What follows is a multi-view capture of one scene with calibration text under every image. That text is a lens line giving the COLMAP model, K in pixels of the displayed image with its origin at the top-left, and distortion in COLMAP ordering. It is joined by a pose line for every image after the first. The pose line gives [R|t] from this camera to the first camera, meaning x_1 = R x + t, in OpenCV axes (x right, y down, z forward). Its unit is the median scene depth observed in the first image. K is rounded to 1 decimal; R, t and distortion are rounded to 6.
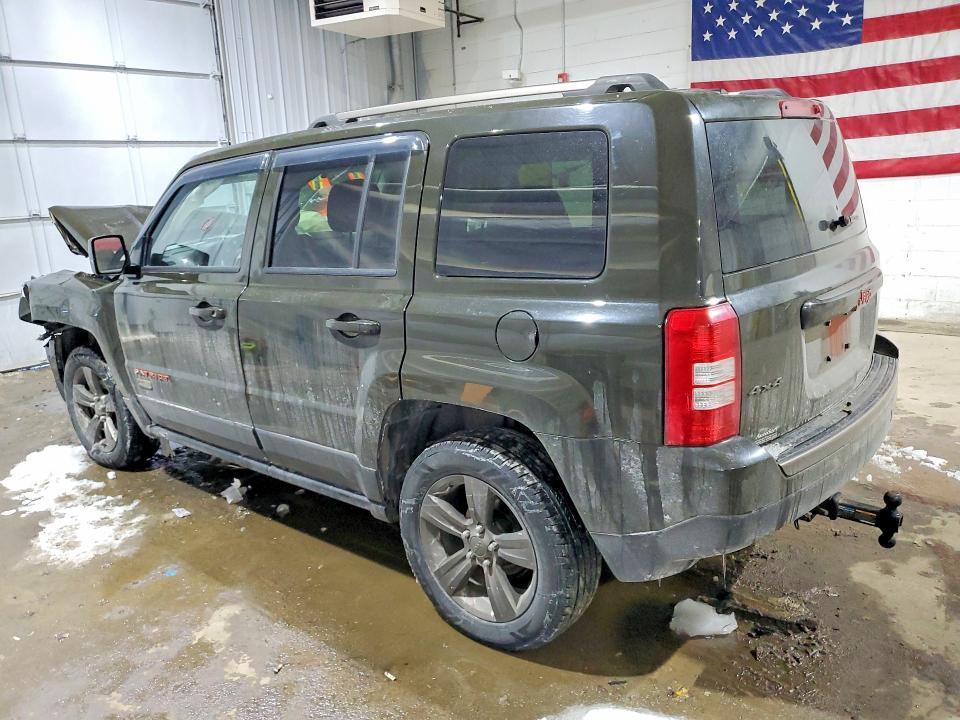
lens RADIAL K [[756.6, 0, 473.8], [0, 756.6, 363.4], [0, 0, 1]] dist [0.012922, -0.003477]
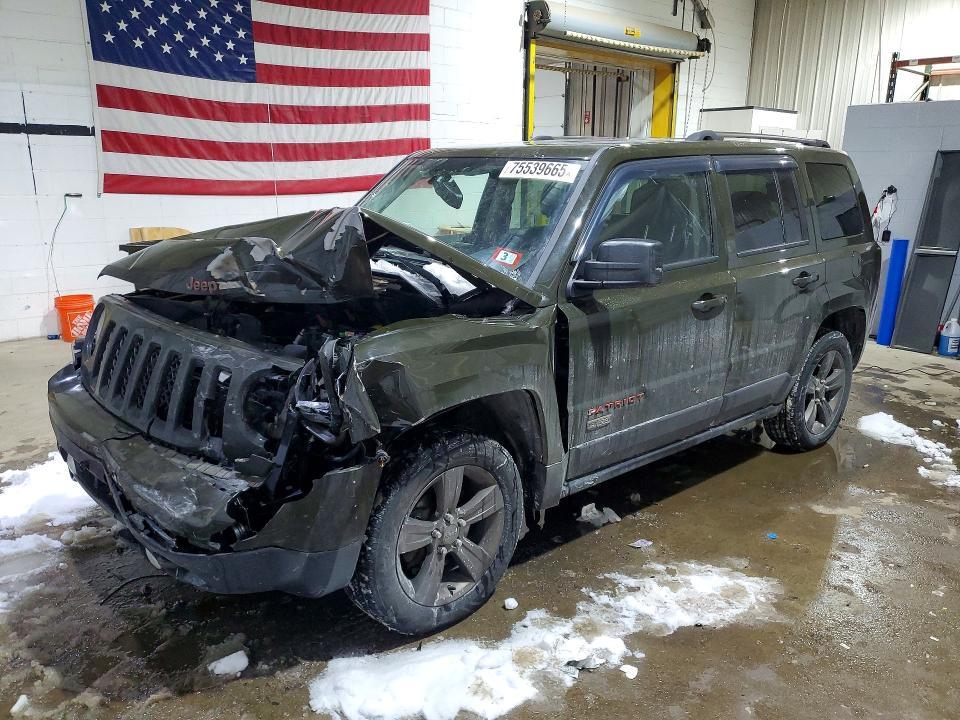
lens RADIAL K [[756.6, 0, 474.3], [0, 756.6, 359.1], [0, 0, 1]] dist [0.012922, -0.003477]
pose [[0.137693, -0.183185, 0.973388, -0.995704], [0.220321, 0.963792, 0.150213, -0.153196], [-0.965660, 0.193774, 0.173067, 0.794703]]
